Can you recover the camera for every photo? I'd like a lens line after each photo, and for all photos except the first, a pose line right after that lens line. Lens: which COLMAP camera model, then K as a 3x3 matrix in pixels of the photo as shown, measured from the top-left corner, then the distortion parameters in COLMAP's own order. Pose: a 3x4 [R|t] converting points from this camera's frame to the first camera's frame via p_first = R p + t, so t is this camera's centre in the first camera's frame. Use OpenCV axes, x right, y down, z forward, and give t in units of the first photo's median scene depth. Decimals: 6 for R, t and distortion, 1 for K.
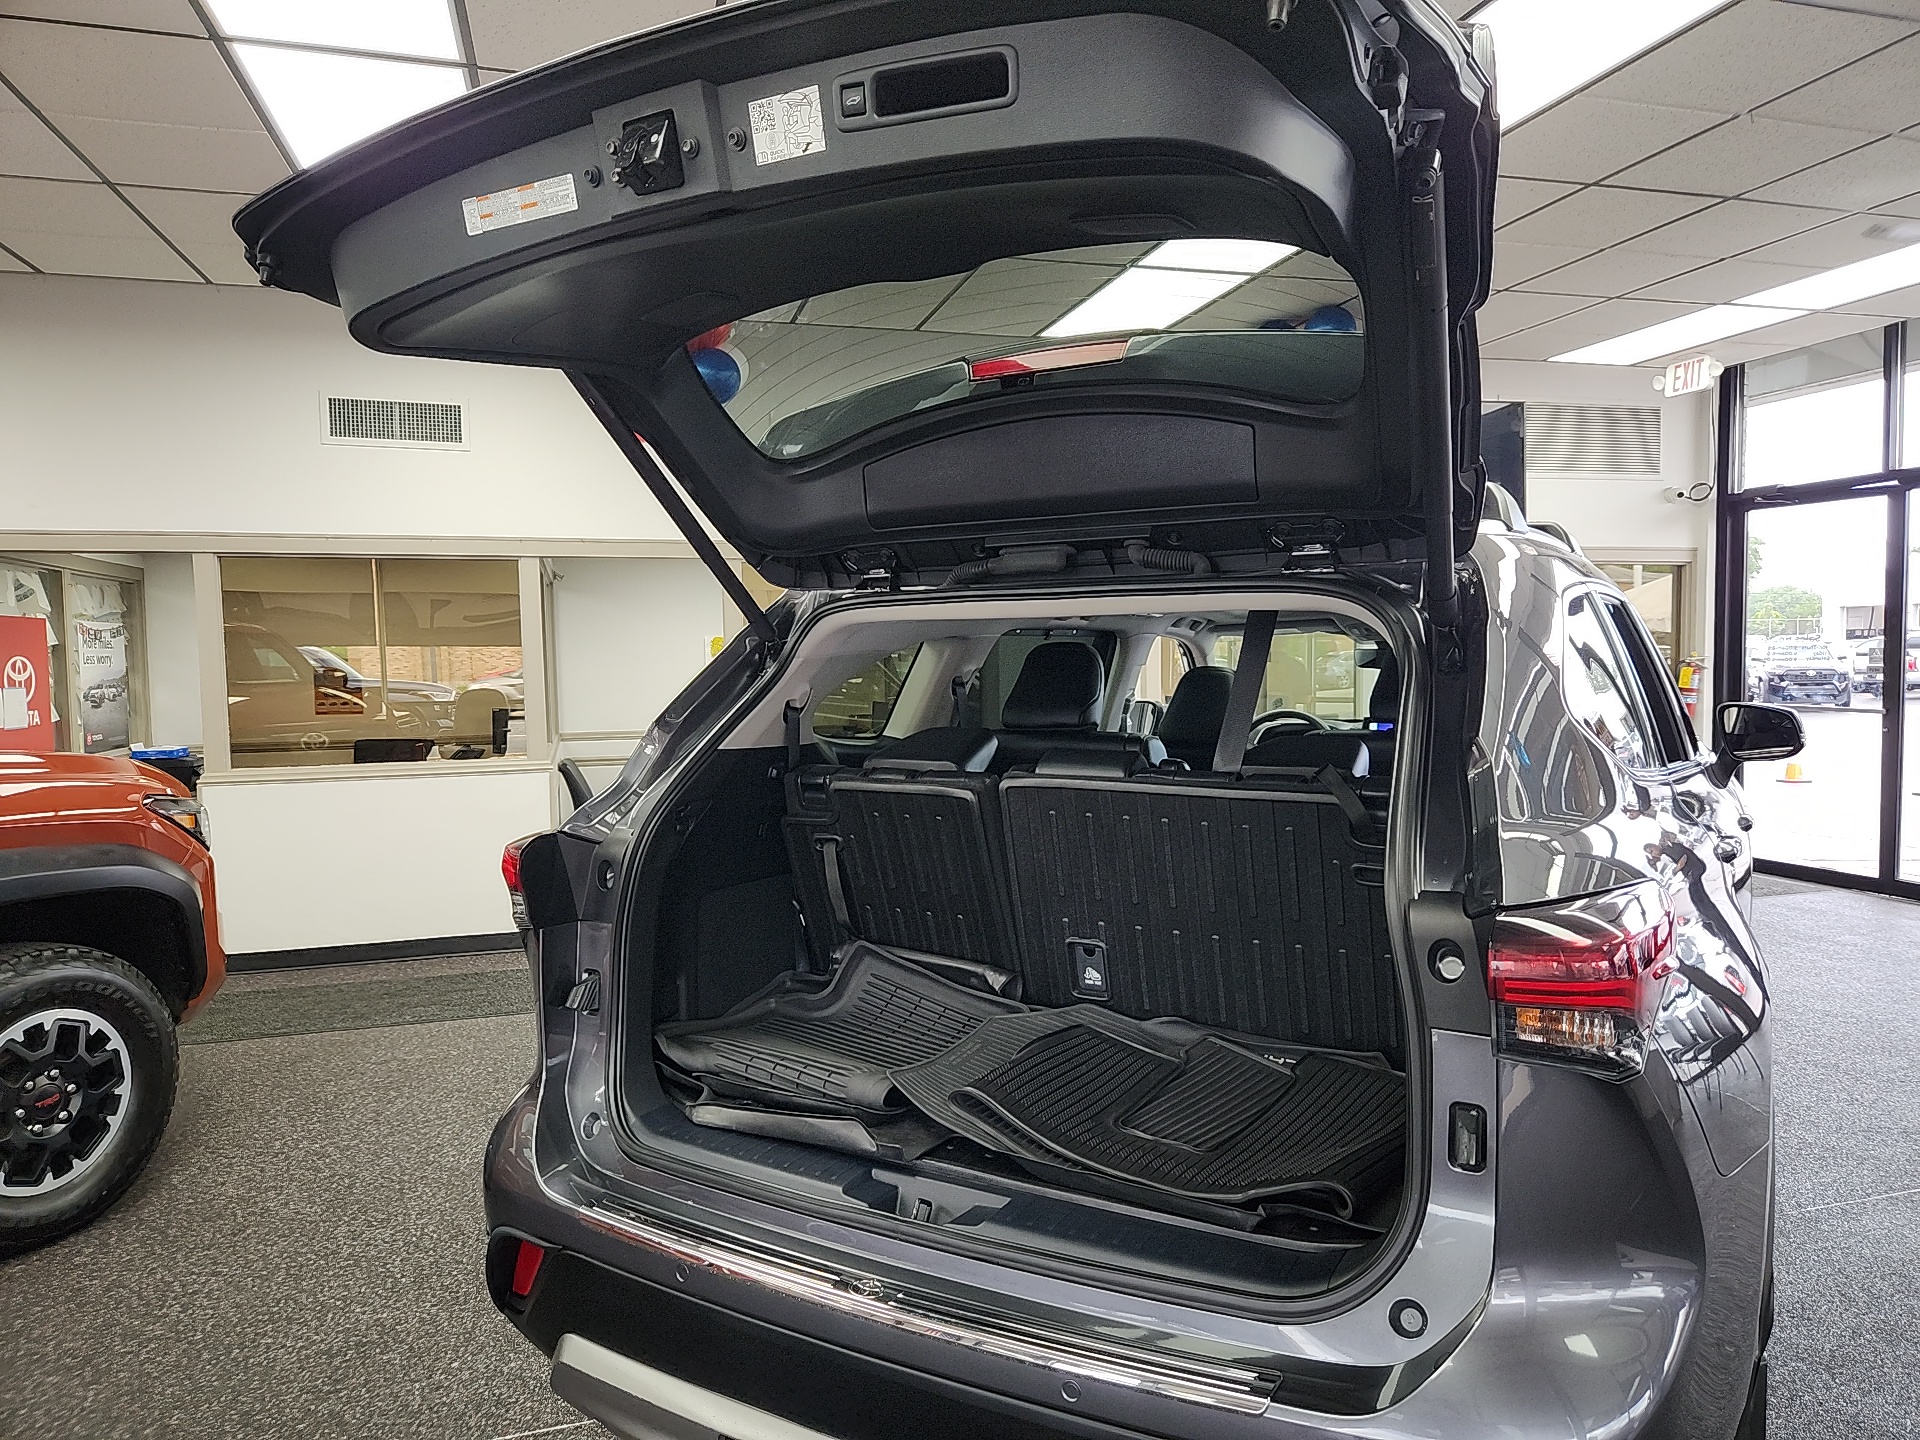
lens RADIAL K [[1318.8, 0, 960.0], [0, 1318.8, 720.0], [0, 0, 1]] dist [0.056495, -0.052725]
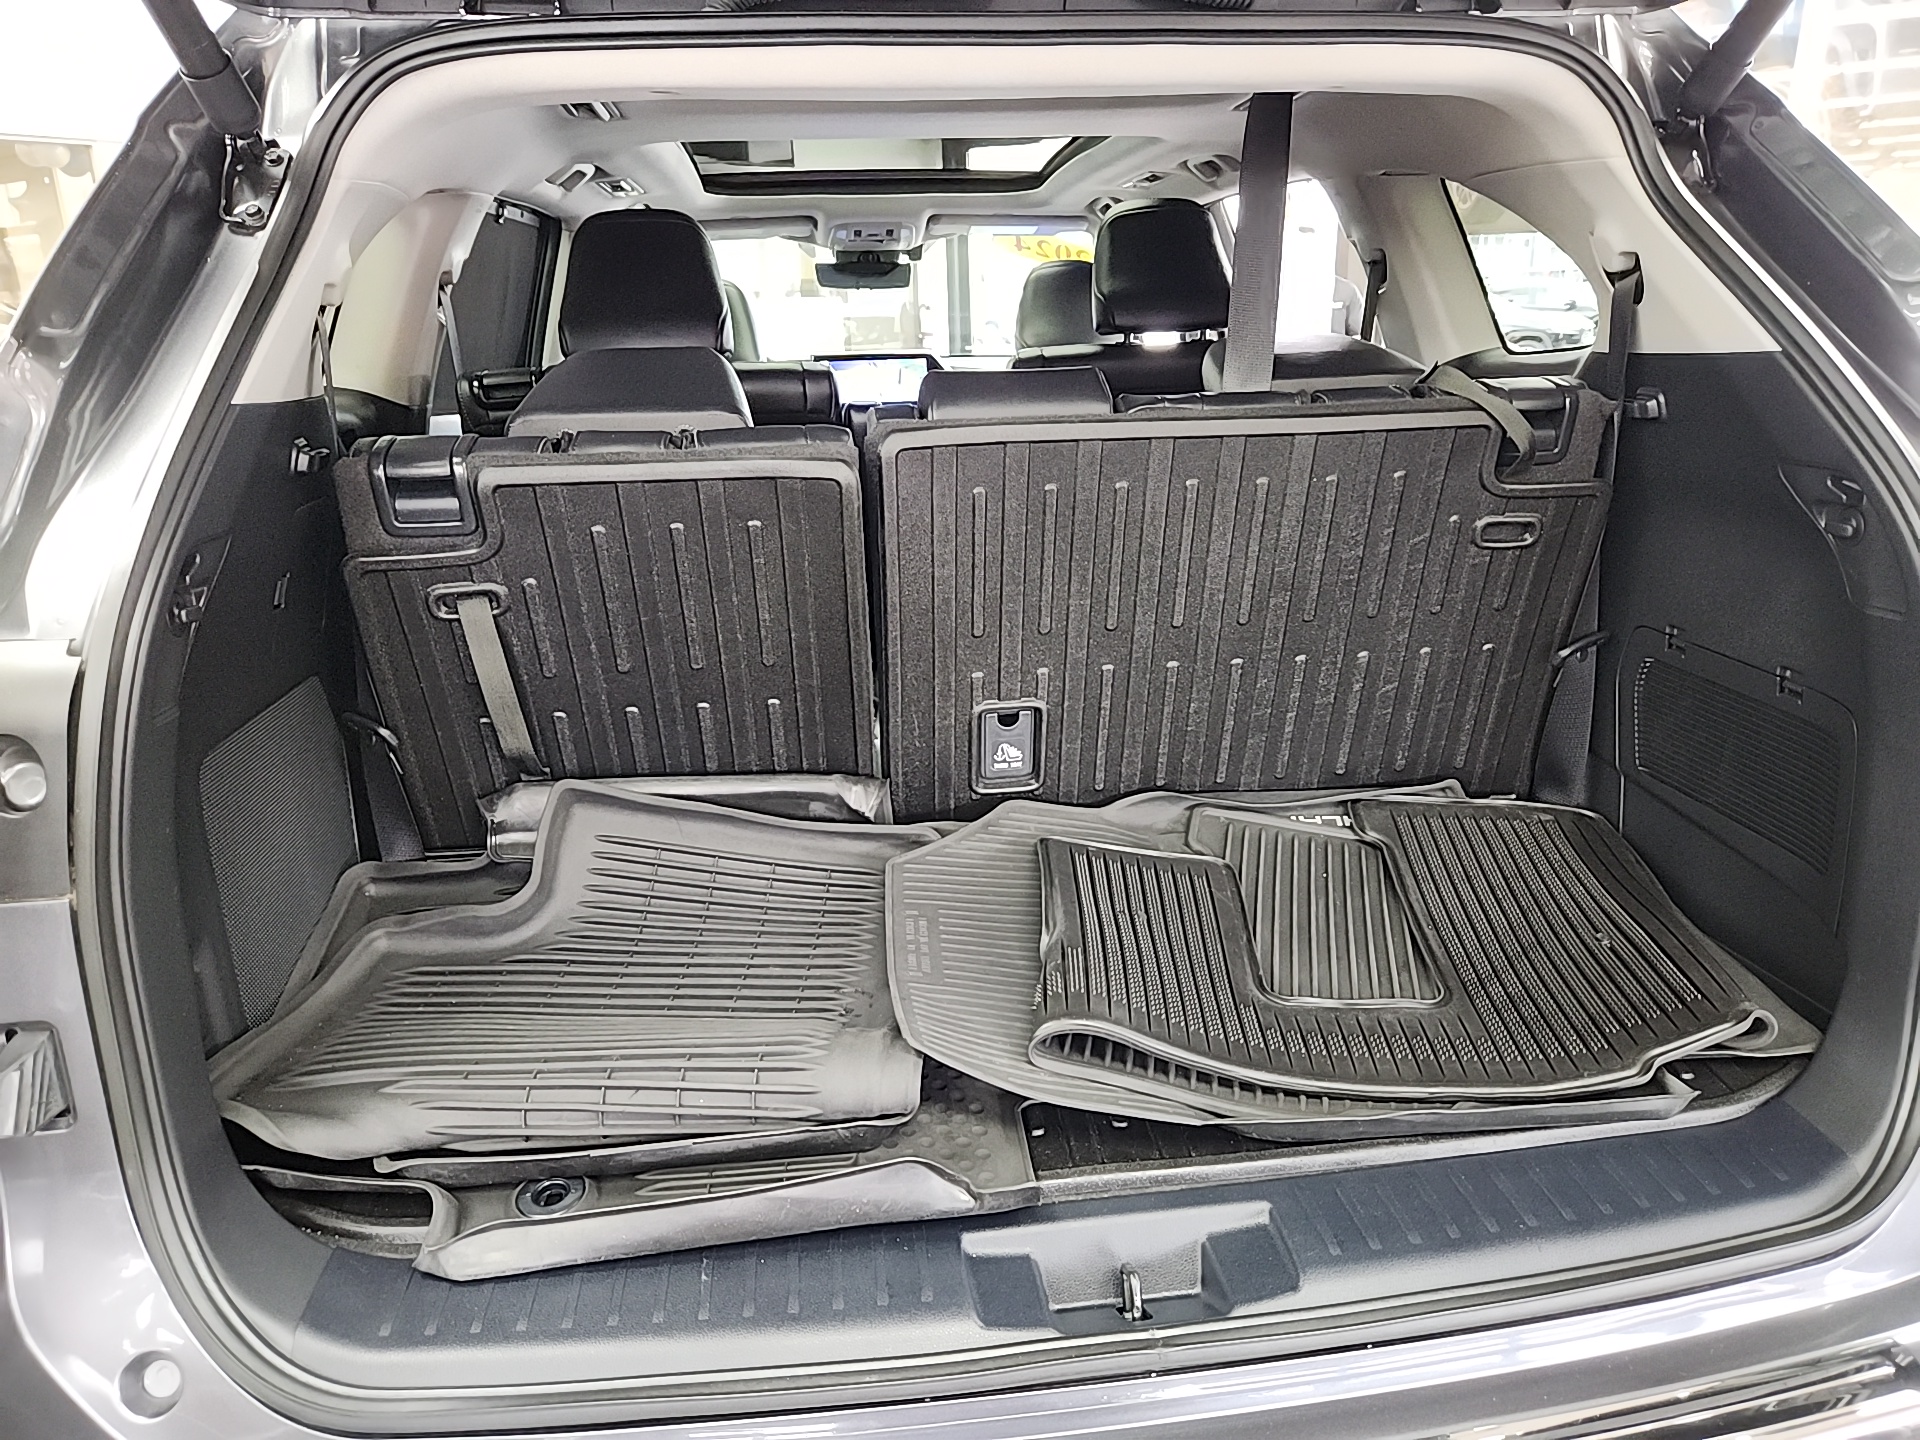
lens RADIAL K [[1318.8, 0, 960.0], [0, 1318.8, 720.0], [0, 0, 1]] dist [0.056495, -0.052725]
pose [[0.781844, -0.195345, 0.592081, -0.275142], [0.043982, 0.964564, 0.260159, 0.018589], [-0.621921, -0.177363, 0.762730, 0.556184]]
